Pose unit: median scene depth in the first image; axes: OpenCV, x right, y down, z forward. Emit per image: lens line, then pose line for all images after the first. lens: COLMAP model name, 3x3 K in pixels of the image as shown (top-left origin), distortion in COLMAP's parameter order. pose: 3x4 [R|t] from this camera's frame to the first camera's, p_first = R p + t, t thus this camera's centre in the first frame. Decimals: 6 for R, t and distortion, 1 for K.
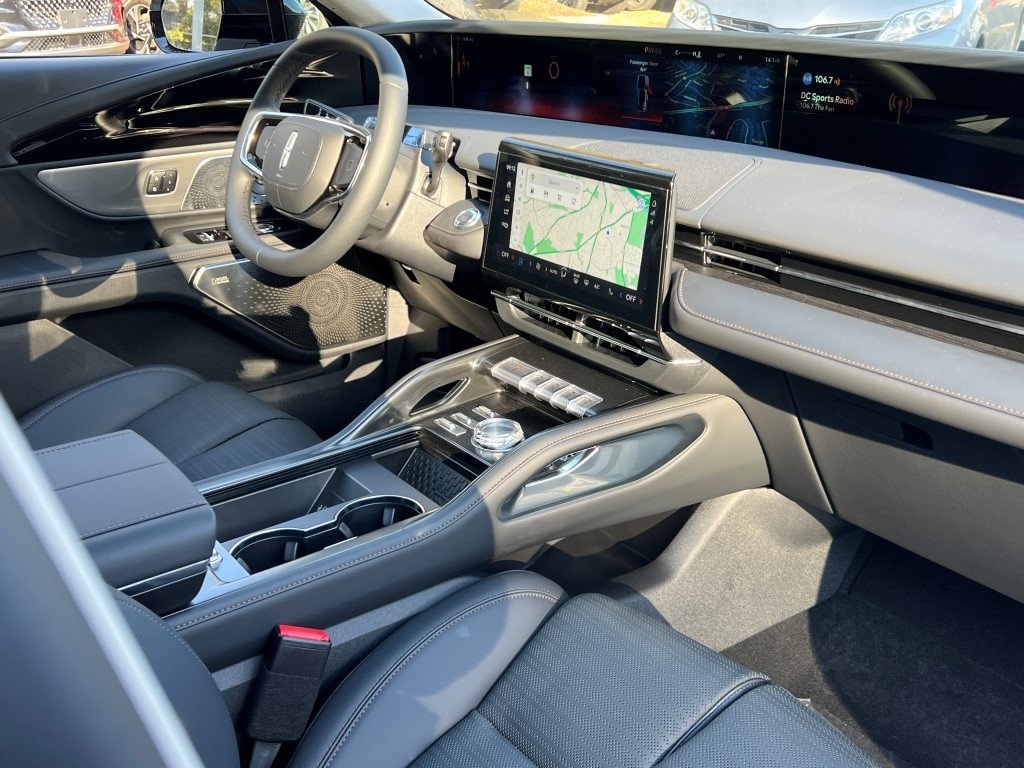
lens RADIAL K [[1044.9, 0, 512.0], [0, 1044.9, 384.0], [0, 0, 1]] dist [0.047214, -0.013680]
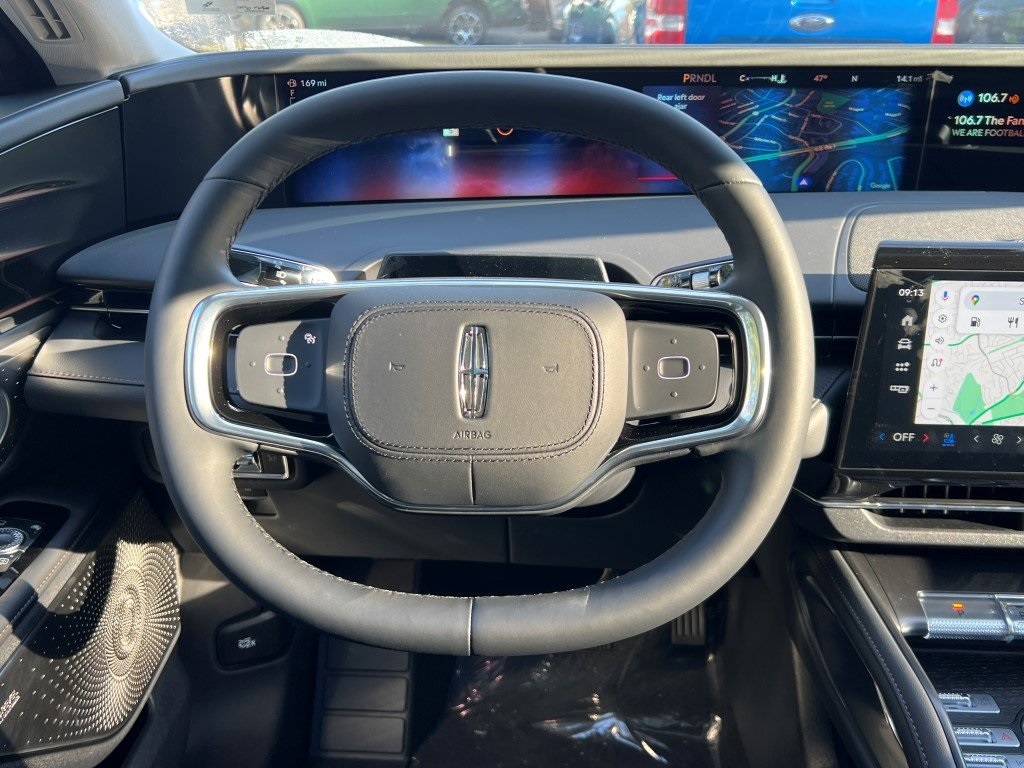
lens RADIAL K [[995.5, 0, 512.0], [0, 995.5, 384.0], [0, 0, 1]] dist [0.011768, 0.008526]
pose [[0.633706, -0.289882, 0.717207, -0.545101], [0.286100, 0.949221, 0.130867, -0.292403], [-0.718724, 0.122262, 0.684462, 0.787160]]
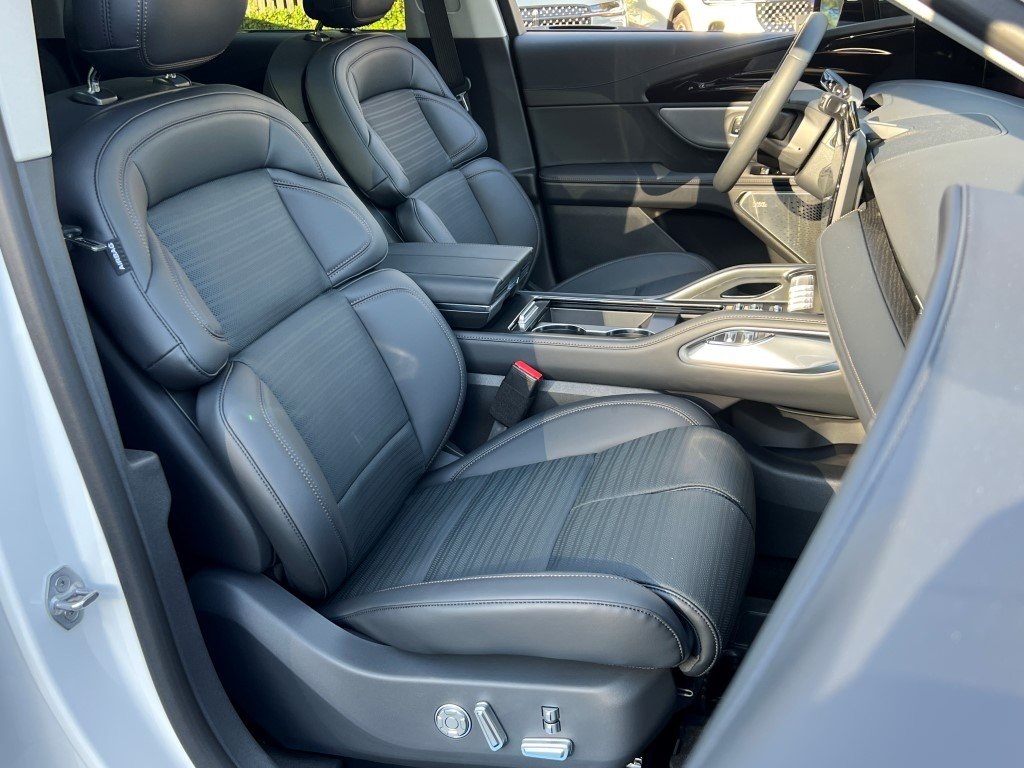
lens RADIAL K [[1015.1, 0, 512.0], [0, 1015.1, 384.0], [0, 0, 1]] dist [0.009430, 0.005165]
pose [[0.609274, 0.285039, -0.739958, 0.752147], [-0.268338, 0.952219, 0.145857, 0.018717], [0.746177, 0.109692, 0.656649, -0.063844]]
